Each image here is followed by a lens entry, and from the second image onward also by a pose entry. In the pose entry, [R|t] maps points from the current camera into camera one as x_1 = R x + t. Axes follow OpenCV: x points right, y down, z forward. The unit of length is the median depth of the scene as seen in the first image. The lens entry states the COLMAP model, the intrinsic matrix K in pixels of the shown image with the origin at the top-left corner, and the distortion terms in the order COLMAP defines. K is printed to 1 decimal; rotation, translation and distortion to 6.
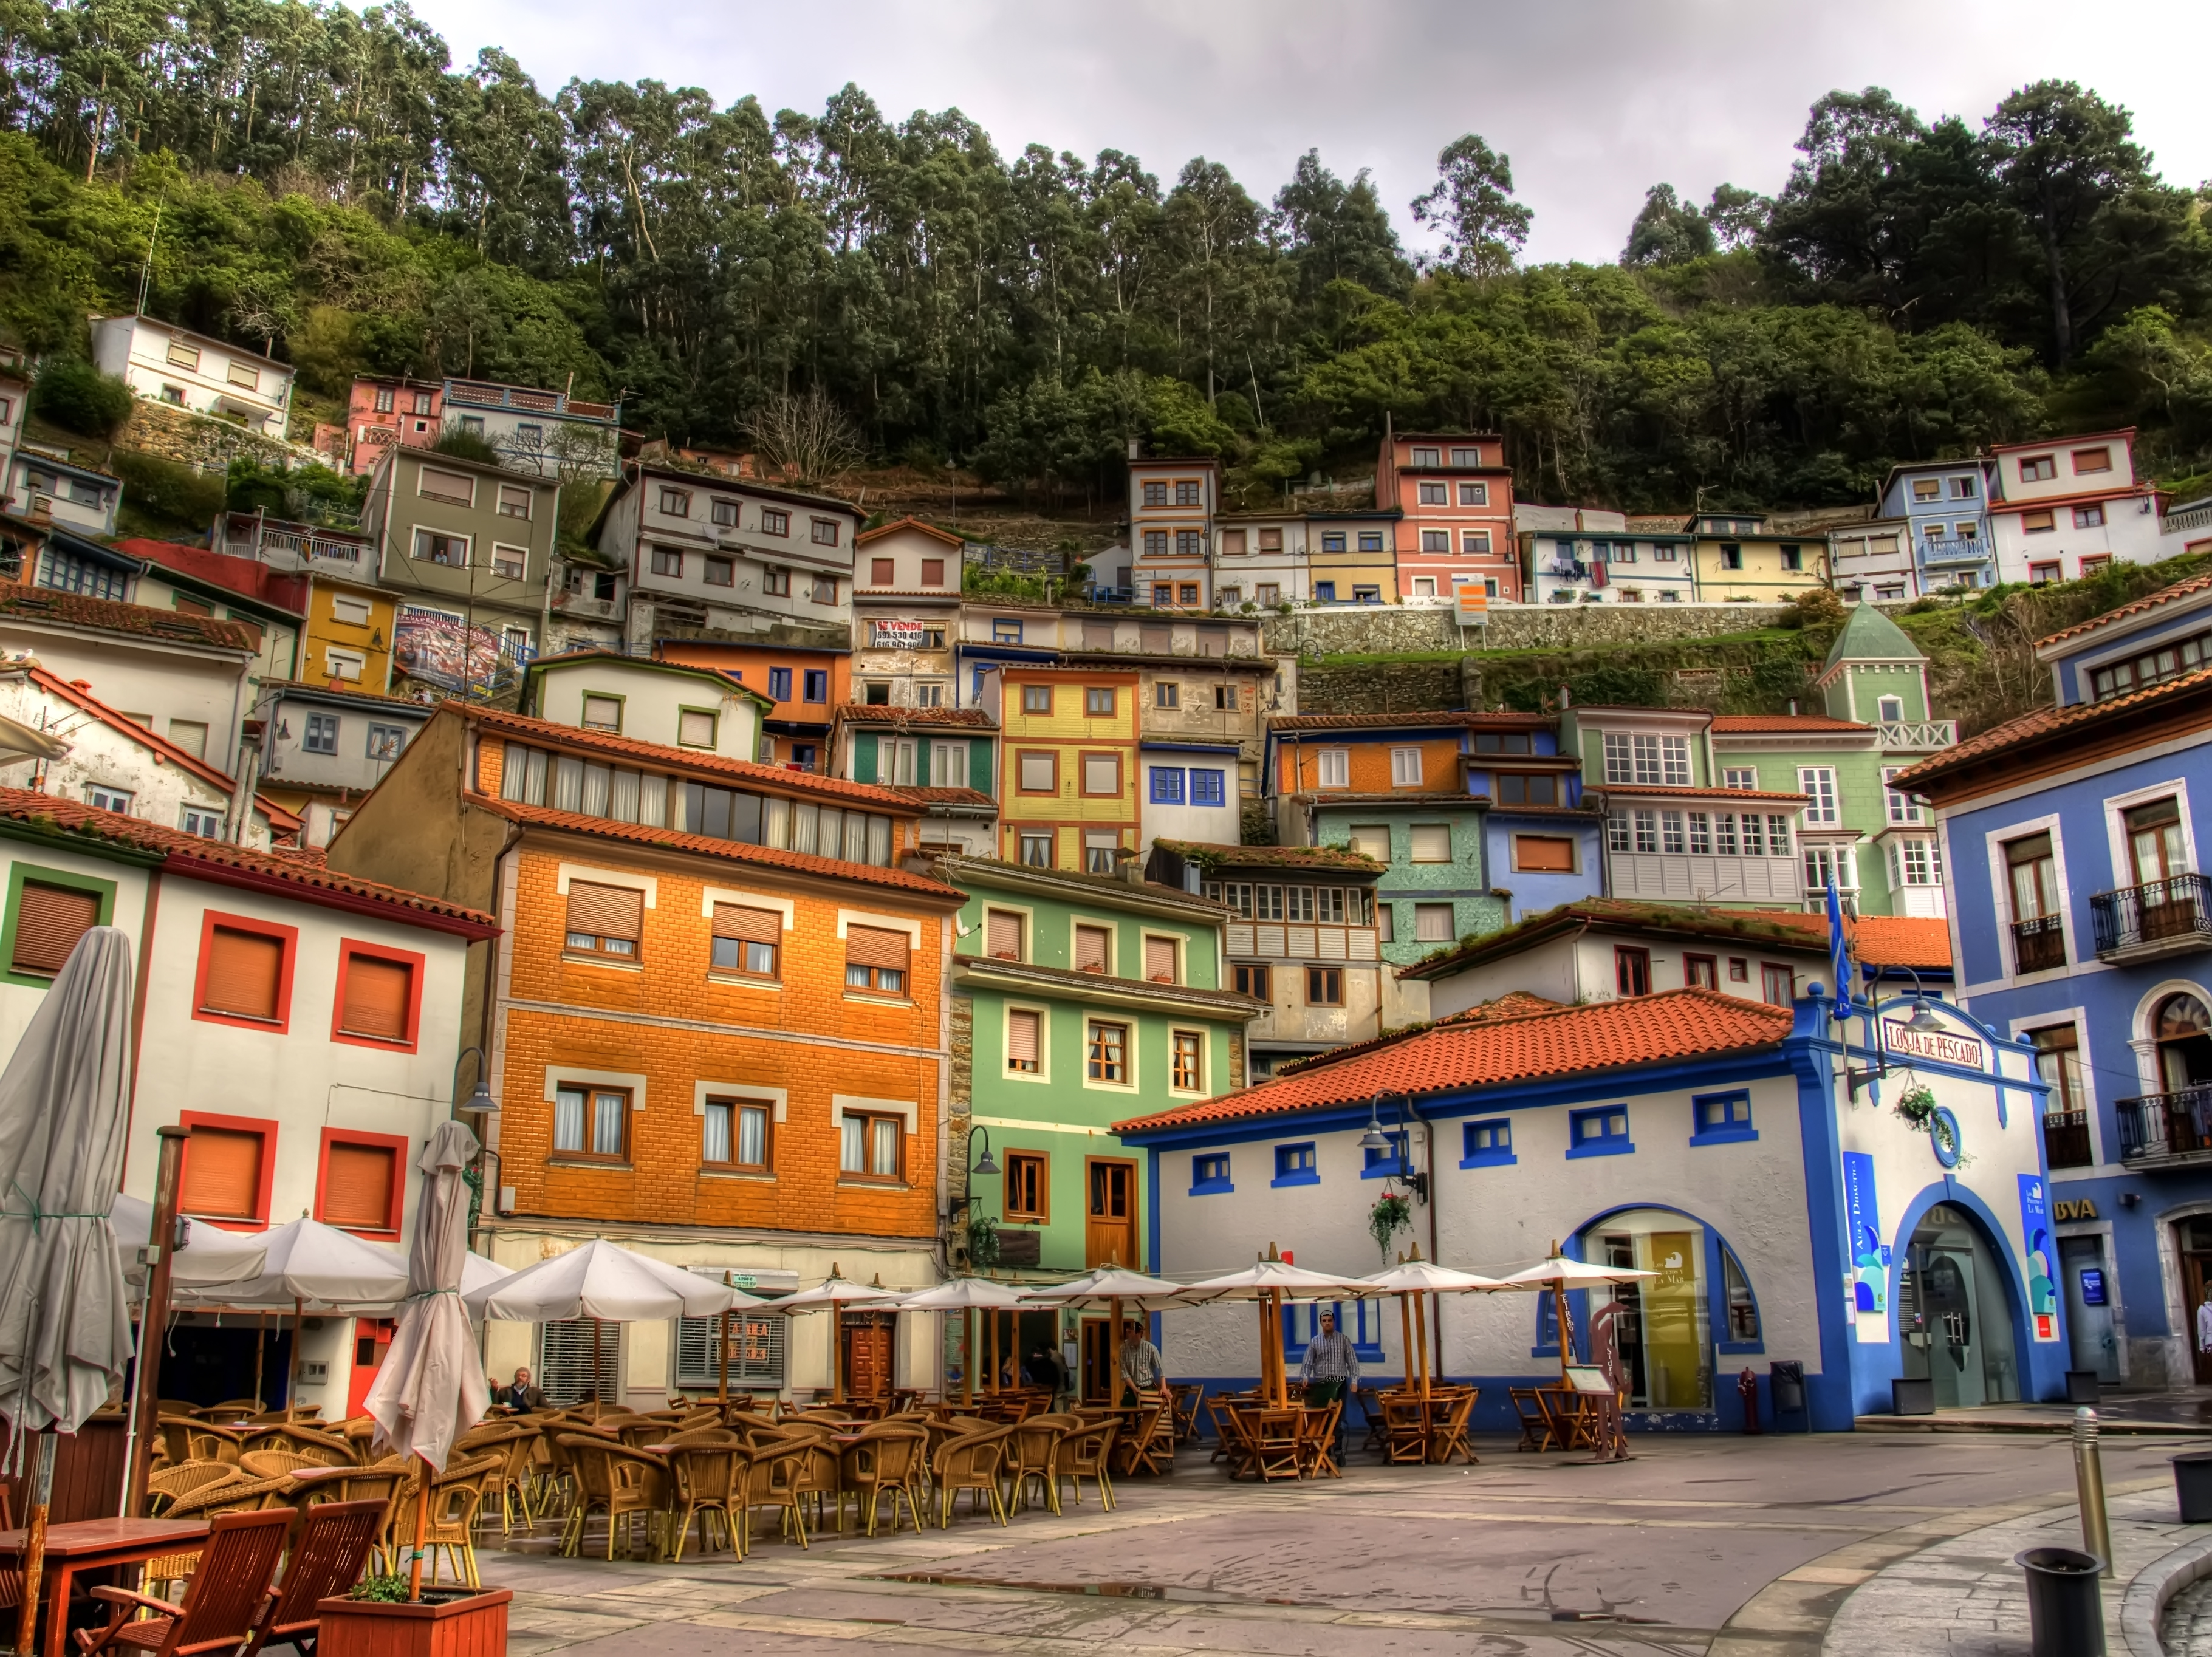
lens RADIAL K [[1978.0, 0, 1042.8], [0, 1978.0, 822.3], [0, 0, 1]] dist [-0.124747, 0.113418]
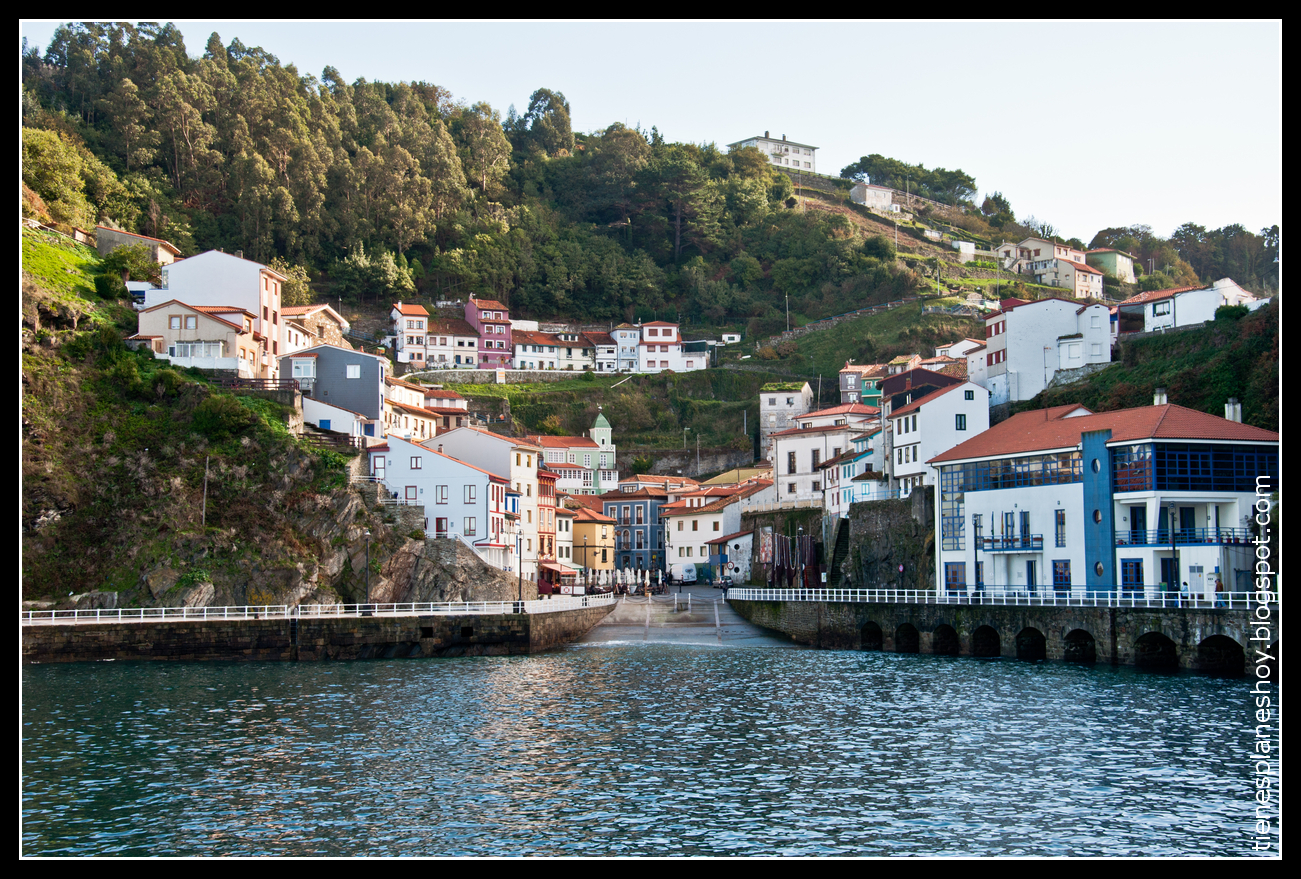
lens RADIAL K [[2051.3, 0, 702.6], [0, 2051.3, 437.8], [0, 0, 1]] dist [0.170152, 0.043379]
pose [[0.897737, 0.019810, 0.440085, -1.424845], [-0.107826, 0.978483, 0.175911, -0.889422], [-0.427131, -0.205374, 0.880557, -3.229921]]
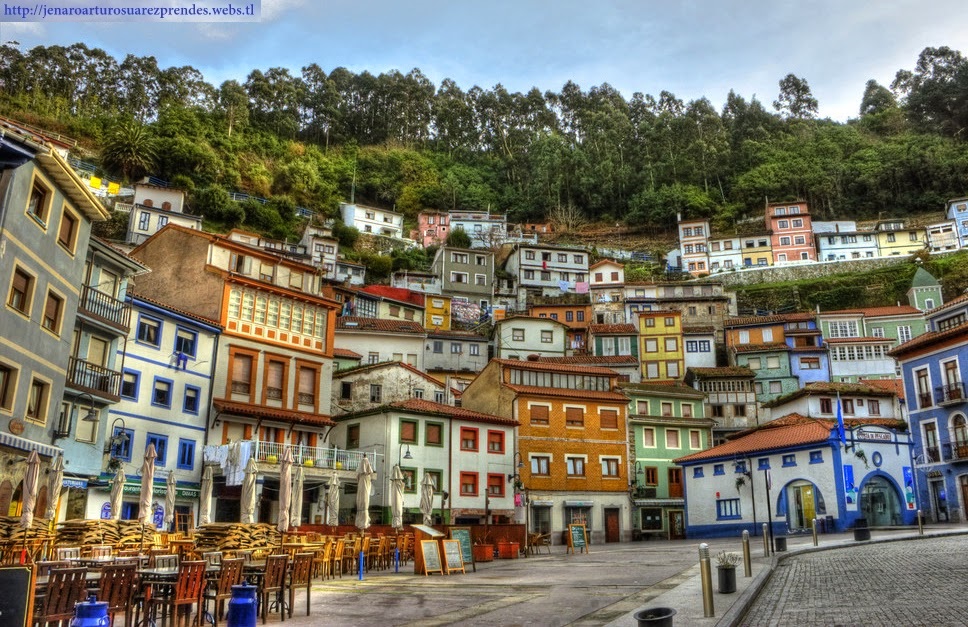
lens RADIAL K [[787.9, 0, 484.4], [0, 787.9, 290.0], [0, 0, 1]] dist [-0.184502, 0.121188]
pose [[0.972494, -0.072179, -0.221464, 0.017999], [0.063822, 0.996961, -0.044672, -0.064956], [0.224015, 0.029309, 0.974145, -0.272242]]
